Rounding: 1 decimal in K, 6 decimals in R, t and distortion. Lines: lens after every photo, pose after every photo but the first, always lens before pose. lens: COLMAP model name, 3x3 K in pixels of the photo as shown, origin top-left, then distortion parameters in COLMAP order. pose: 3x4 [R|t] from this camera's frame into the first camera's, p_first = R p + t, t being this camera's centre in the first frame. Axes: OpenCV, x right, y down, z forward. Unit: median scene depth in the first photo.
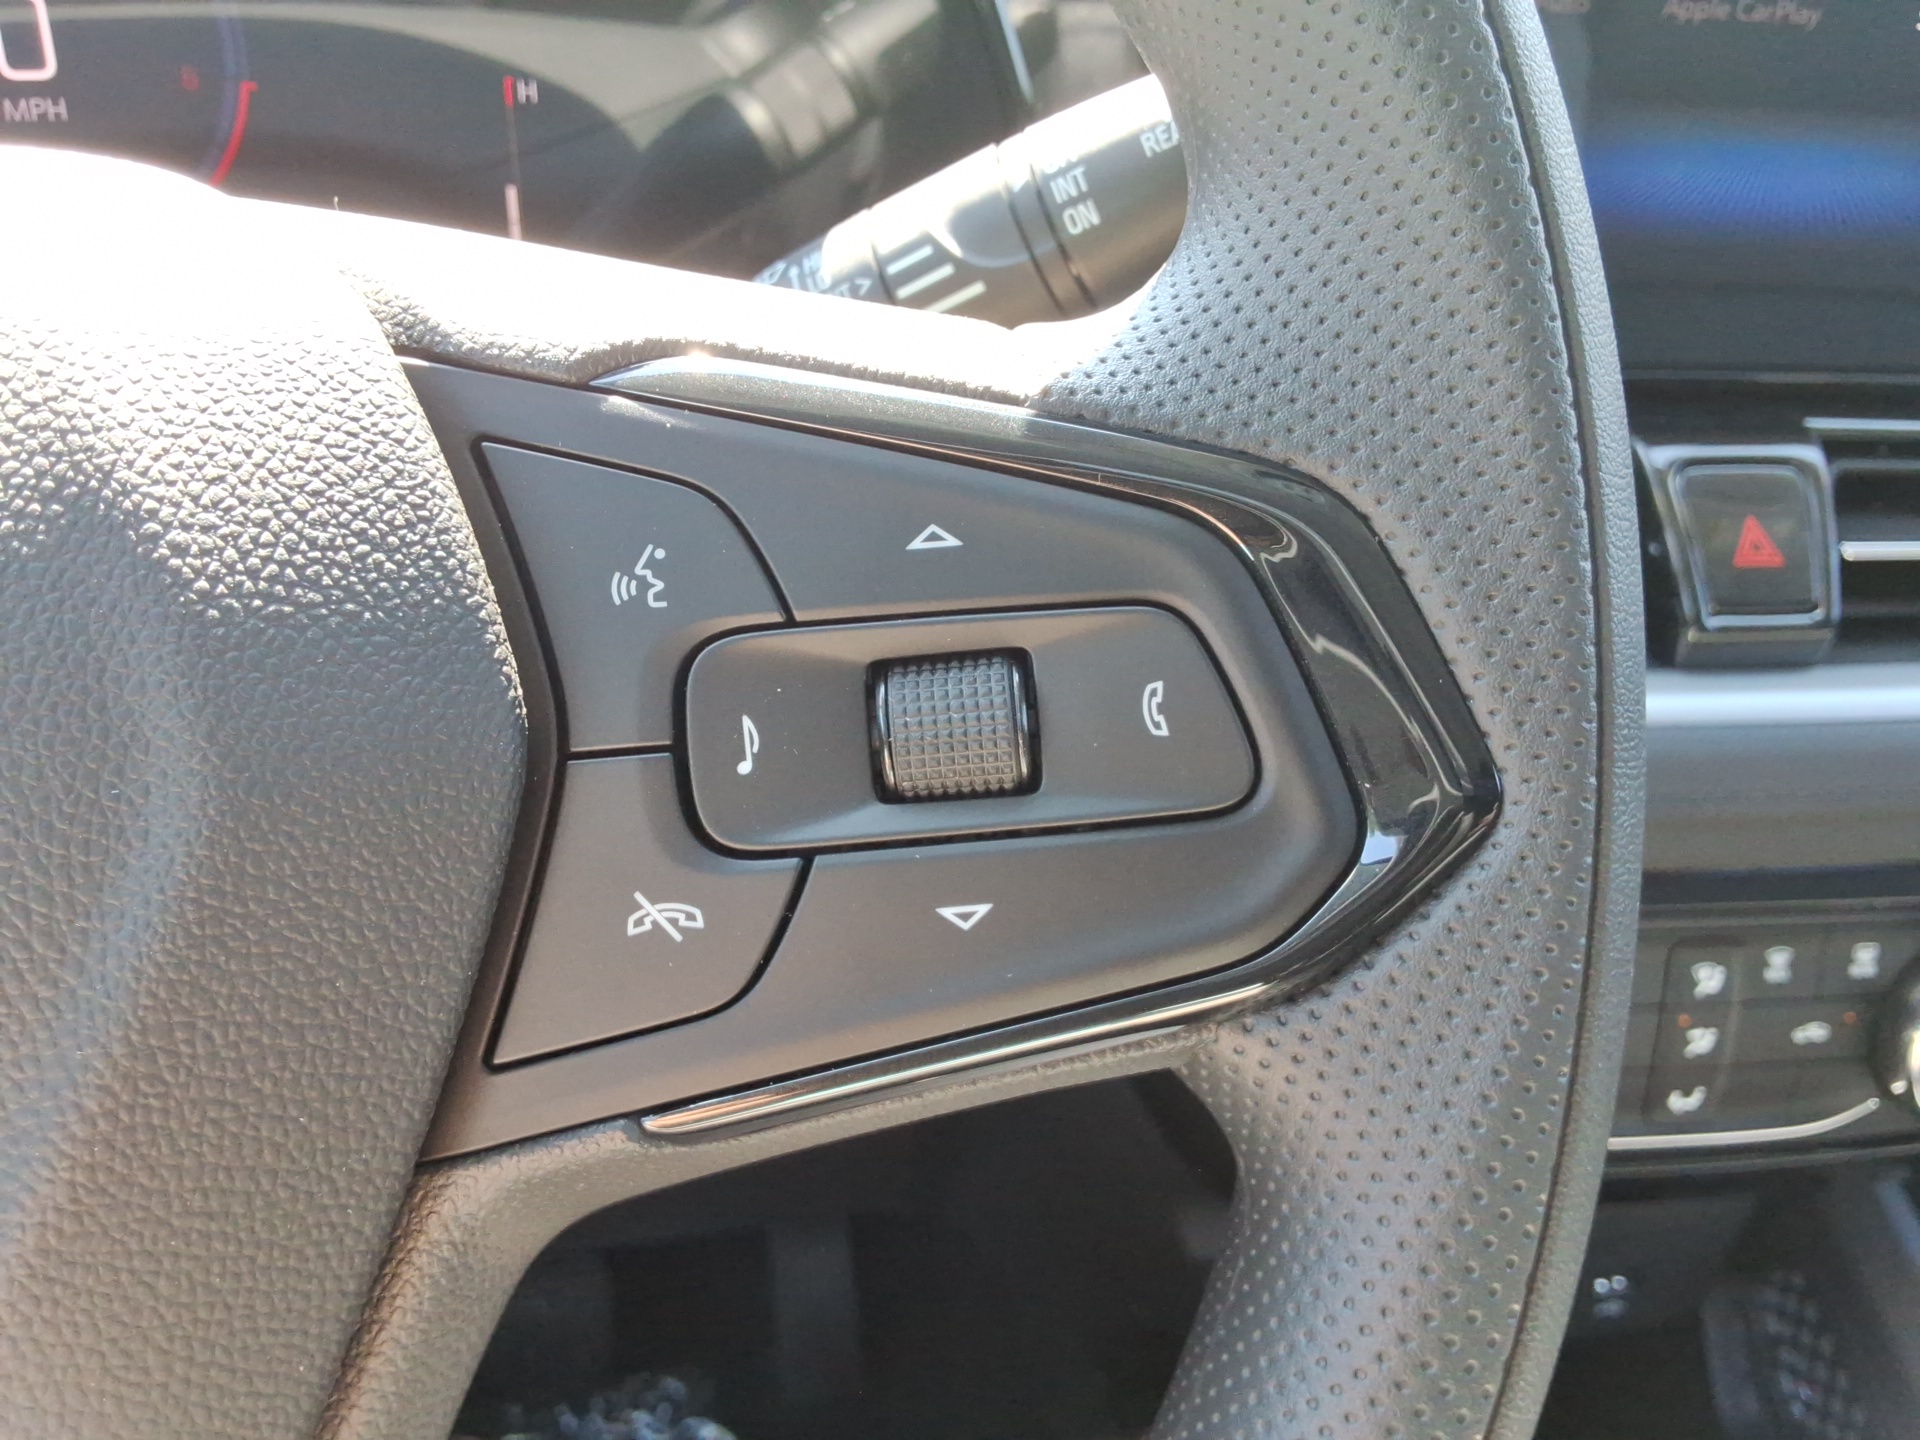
lens RADIAL K [[1554.6, 0, 973.2], [0, 1554.6, 734.1], [0, 0, 1]] dist [0.086989, -0.121633]
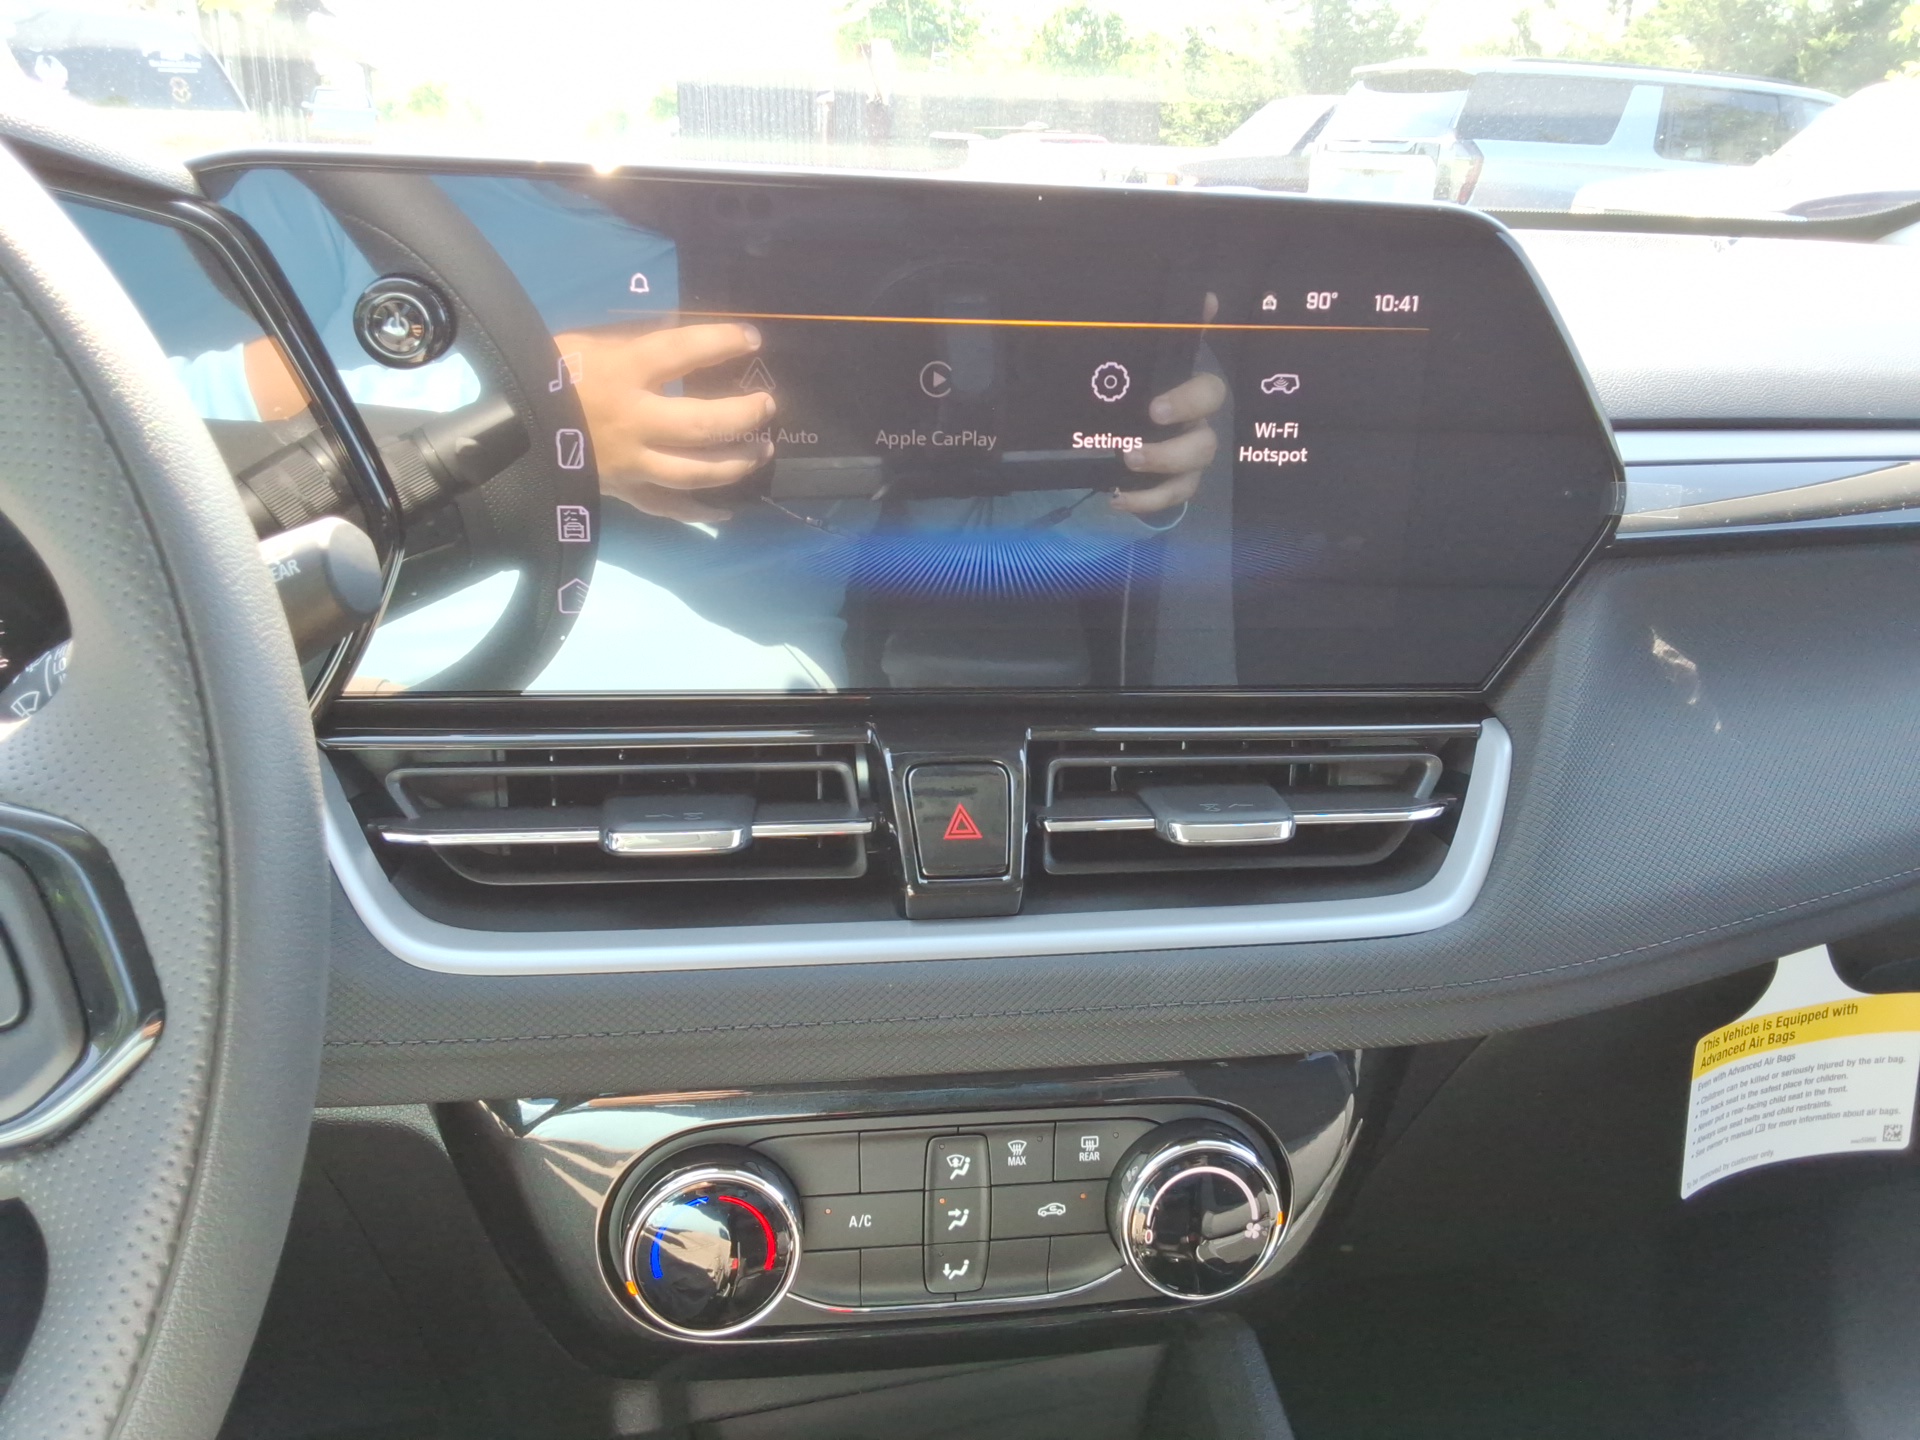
lens RADIAL K [[1554.6, 0, 993.5], [0, 1554.6, 713.0], [0, 0, 1]] dist [0.086989, -0.121633]
pose [[0.999228, -0.011622, 0.037537, 0.570450], [0.017788, 0.985564, -0.168369, 0.012394], [-0.035038, 0.168906, 0.985009, -0.368366]]
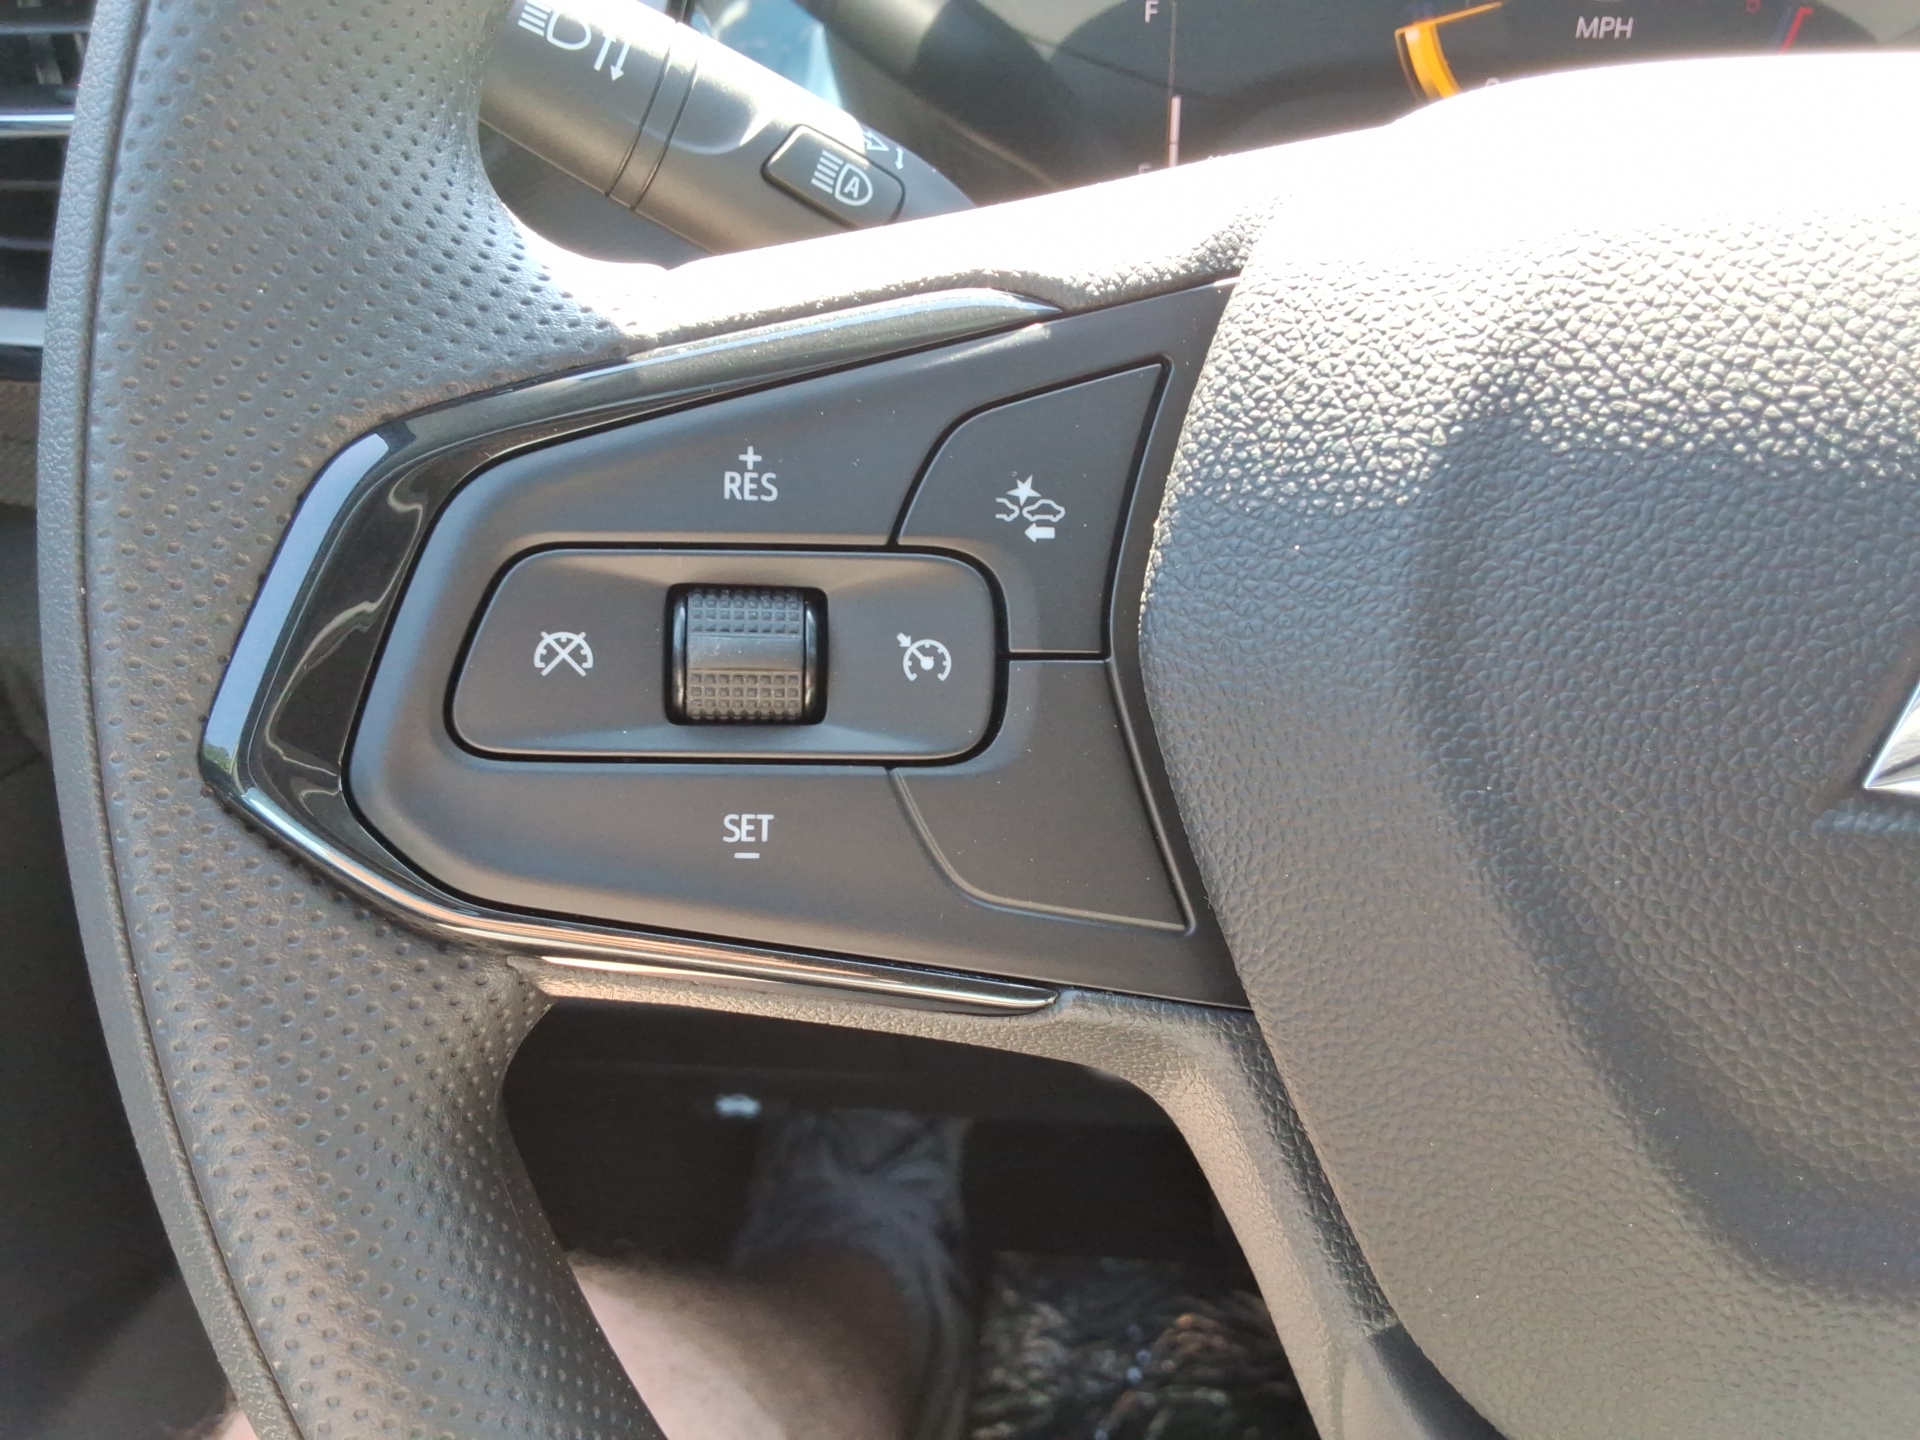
lens RADIAL K [[1554.6, 0, 963.5], [0, 1554.6, 729.5], [0, 0, 1]] dist [0.086989, -0.121633]
pose [[0.943582, 0.128208, -0.305312, -0.615981], [-0.113656, 0.991388, 0.065047, 0.057881], [0.311022, -0.026676, 0.950028, -0.172279]]
